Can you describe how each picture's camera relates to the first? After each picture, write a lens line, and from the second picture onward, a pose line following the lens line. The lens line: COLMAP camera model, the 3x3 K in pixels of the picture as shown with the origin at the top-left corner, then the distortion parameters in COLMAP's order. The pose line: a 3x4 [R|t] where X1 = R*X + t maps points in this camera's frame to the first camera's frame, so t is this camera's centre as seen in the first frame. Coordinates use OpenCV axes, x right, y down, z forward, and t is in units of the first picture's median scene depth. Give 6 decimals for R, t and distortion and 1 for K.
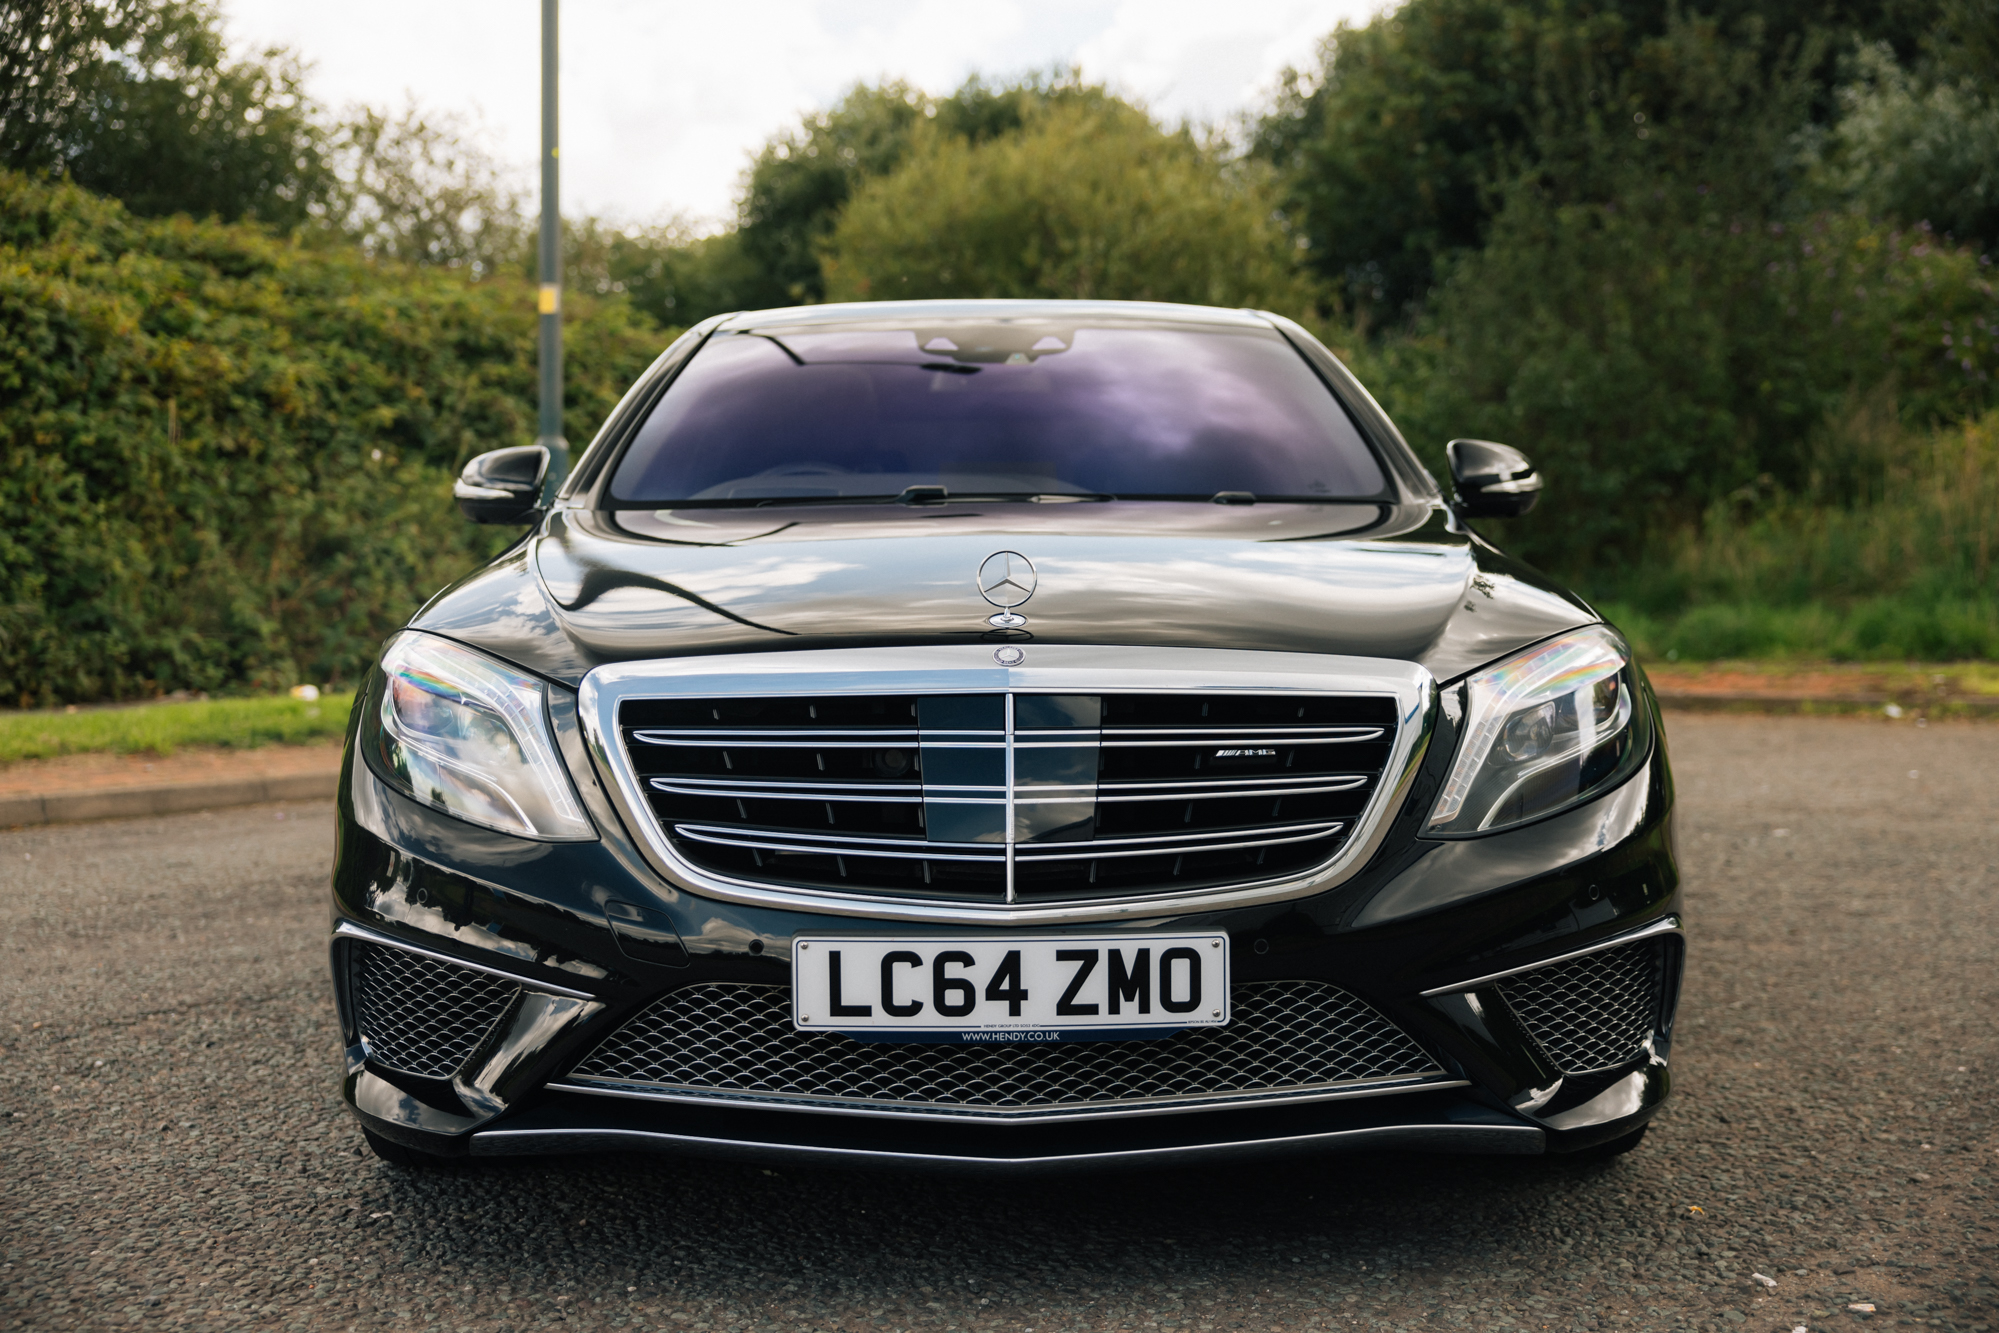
lens RADIAL K [[2608.1, 0, 995.3], [0, 2608.1, 666.0], [0, 0, 1]] dist [0.006591, -0.002385]
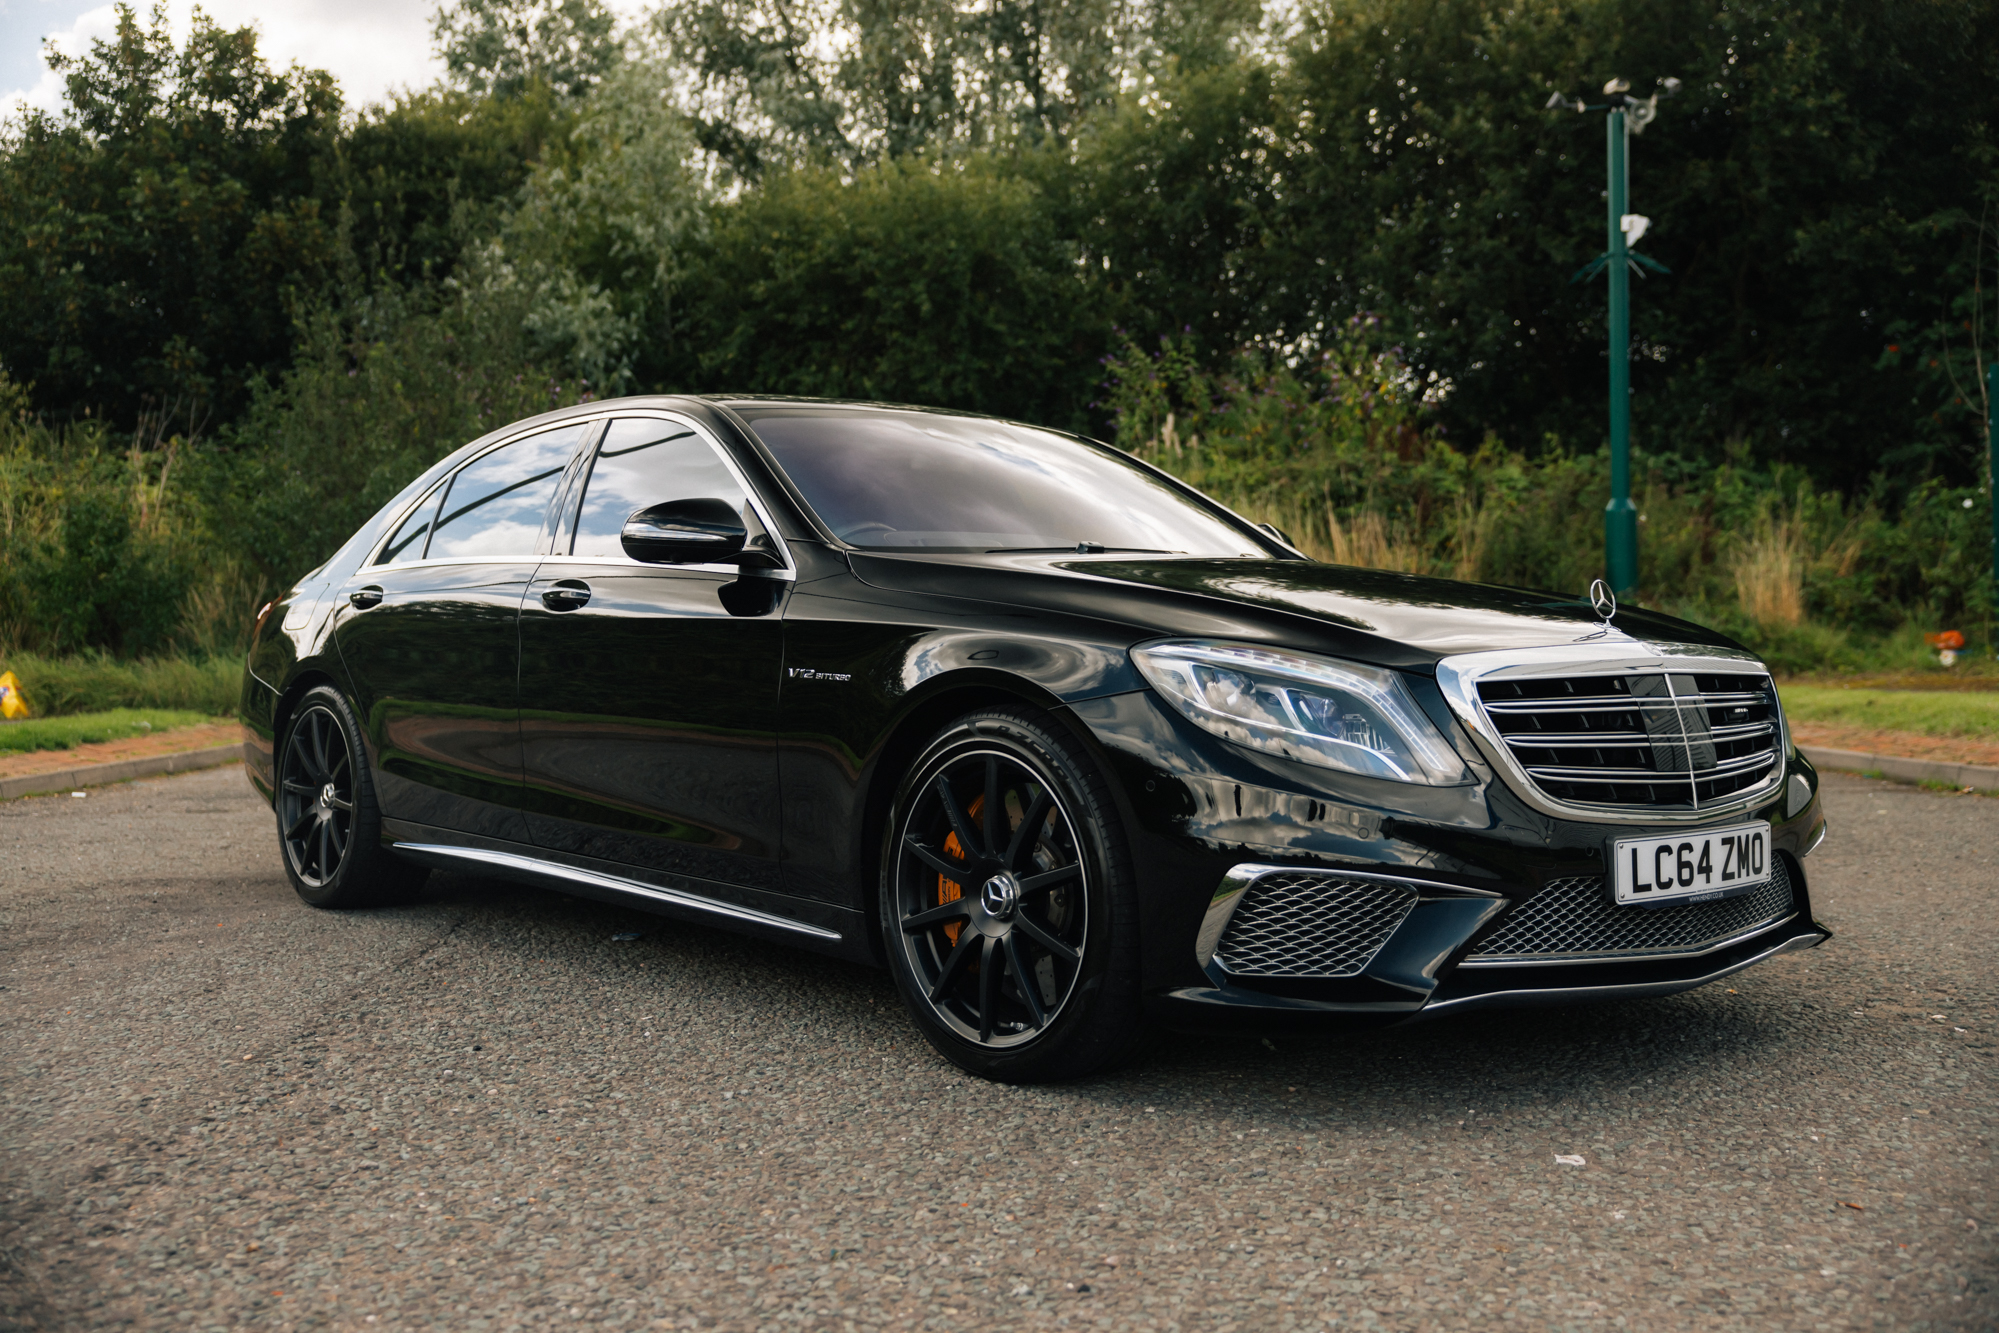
lens RADIAL K [[2103.9, 0, 995.7], [0, 2103.9, 655.7], [0, 0, 1]] dist [0.008688, -0.004182]
pose [[0.759177, -0.002258, 0.650880, -0.827995], [0.025493, 0.999330, -0.026268, 0.017355], [-0.650385, 0.036535, 0.758726, 0.249085]]
